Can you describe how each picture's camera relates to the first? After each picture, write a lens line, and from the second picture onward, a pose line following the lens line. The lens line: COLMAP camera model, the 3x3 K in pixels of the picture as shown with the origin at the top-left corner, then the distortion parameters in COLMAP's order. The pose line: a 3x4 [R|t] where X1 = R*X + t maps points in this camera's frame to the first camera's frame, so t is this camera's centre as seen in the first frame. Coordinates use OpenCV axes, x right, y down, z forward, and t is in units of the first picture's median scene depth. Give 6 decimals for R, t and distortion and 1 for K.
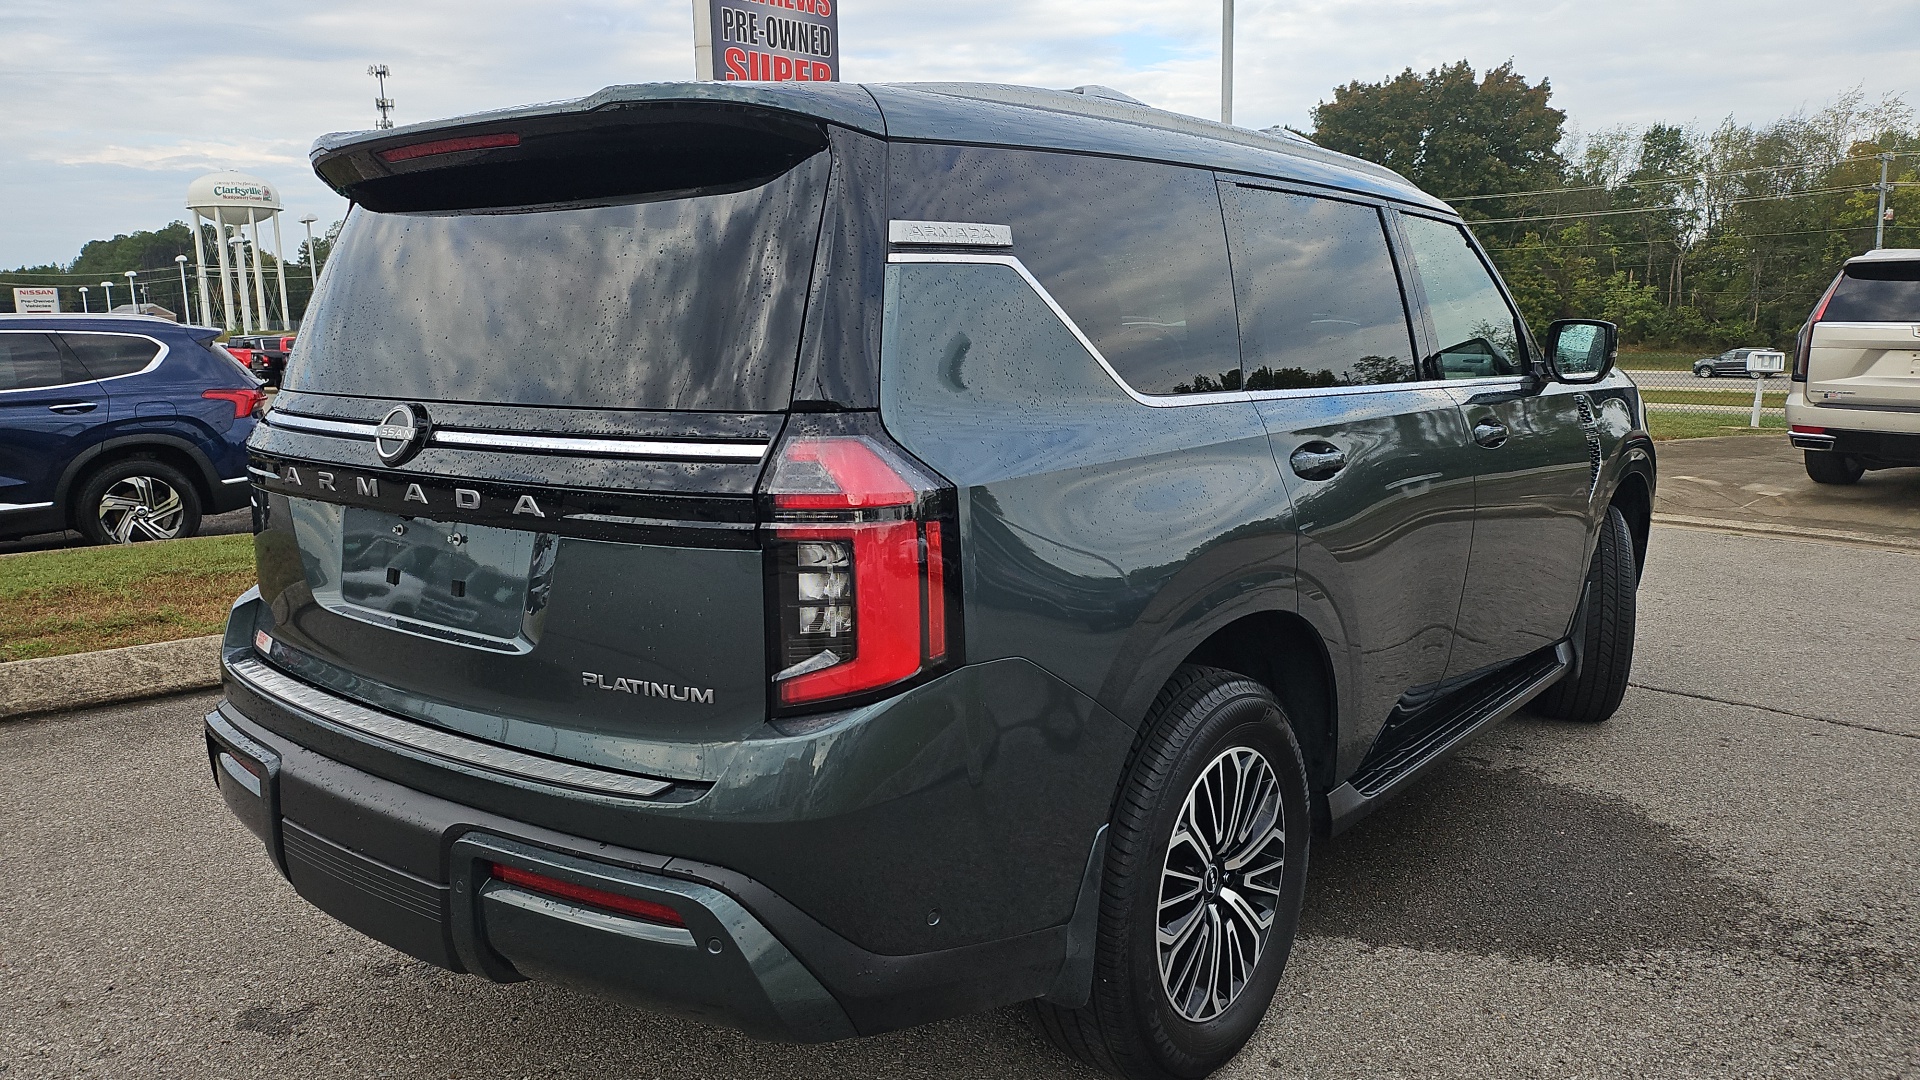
lens RADIAL K [[1361.8, 0, 954.2], [0, 1361.8, 548.8], [0, 0, 1]] dist [0.052297, -0.052125]
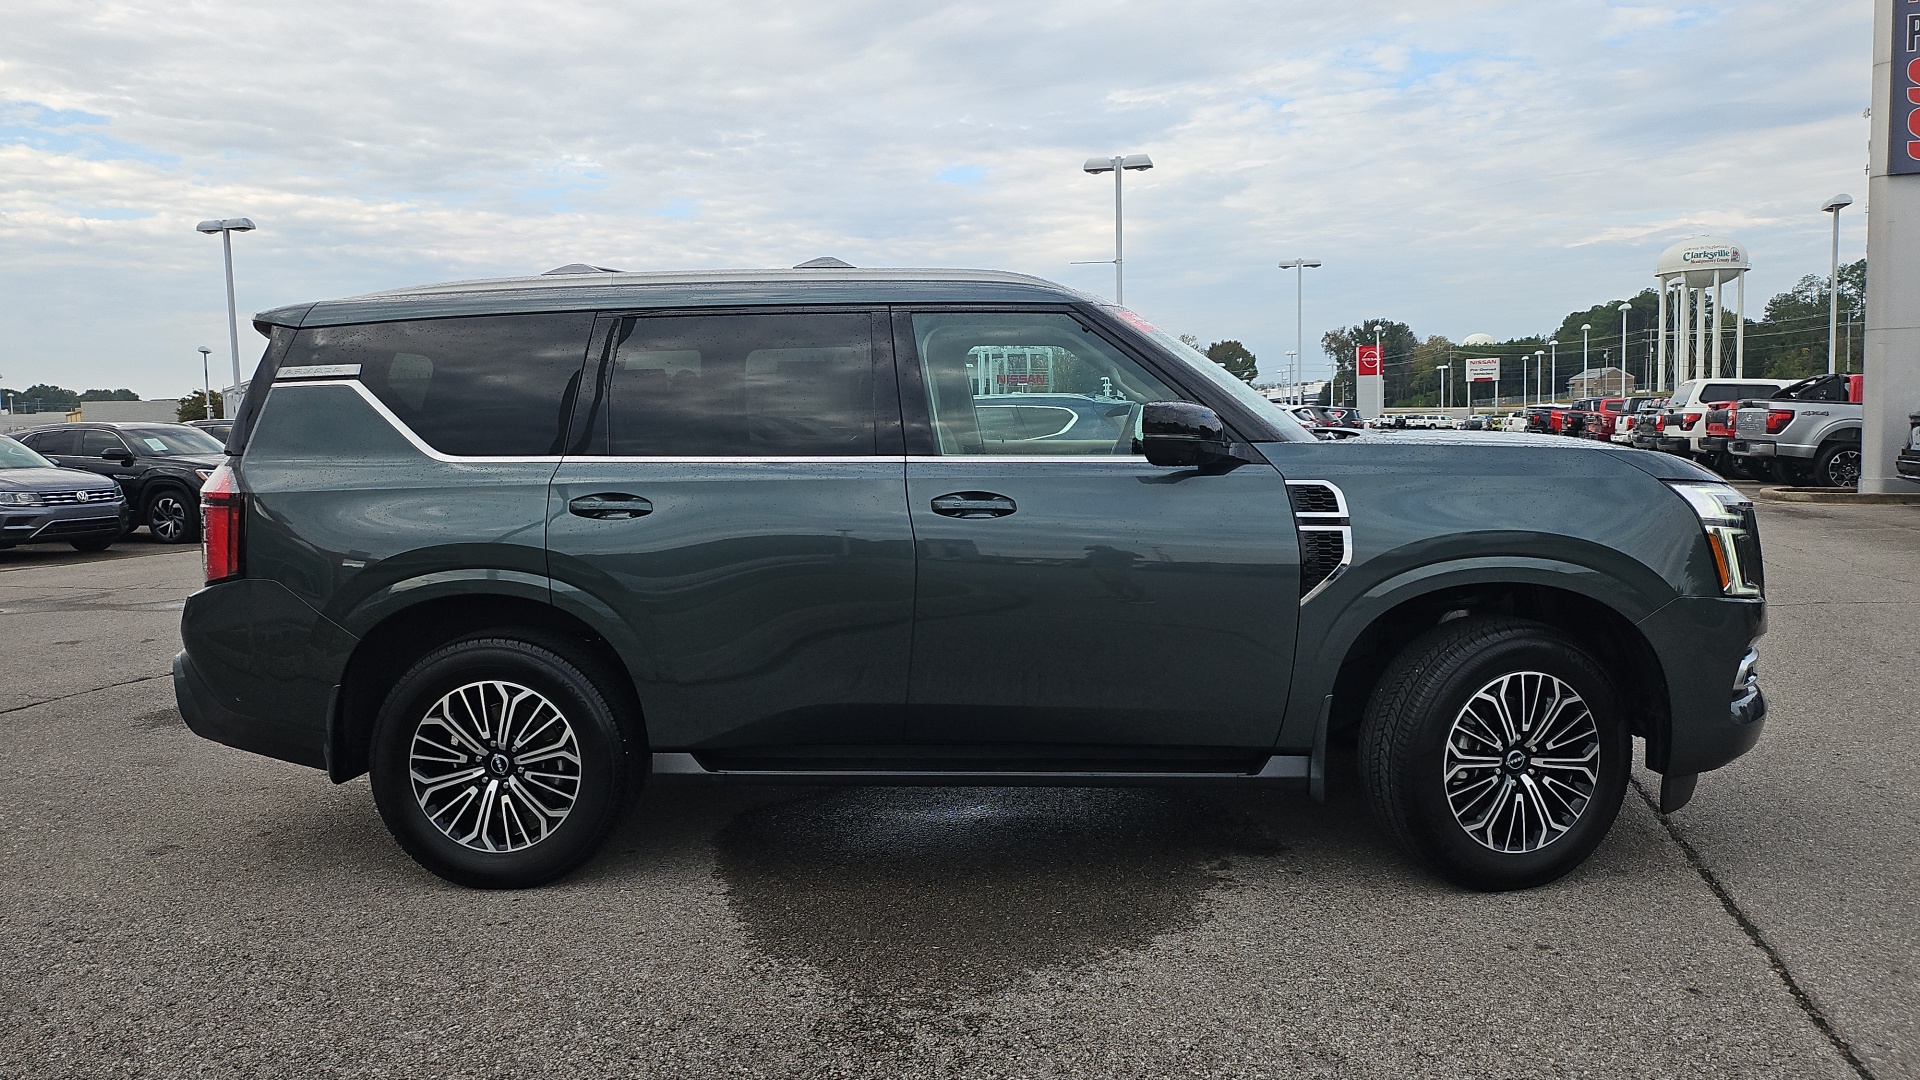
lens RADIAL K [[1361.8, 0, 1005.0], [0, 1361.8, 534.3], [0, 0, 1]] dist [0.052297, -0.052125]
pose [[0.559518, 0.073538, -0.825549, 1.009486], [-0.116604, 0.993134, 0.009438, -0.058194], [0.820575, 0.090982, 0.564251, 0.318281]]
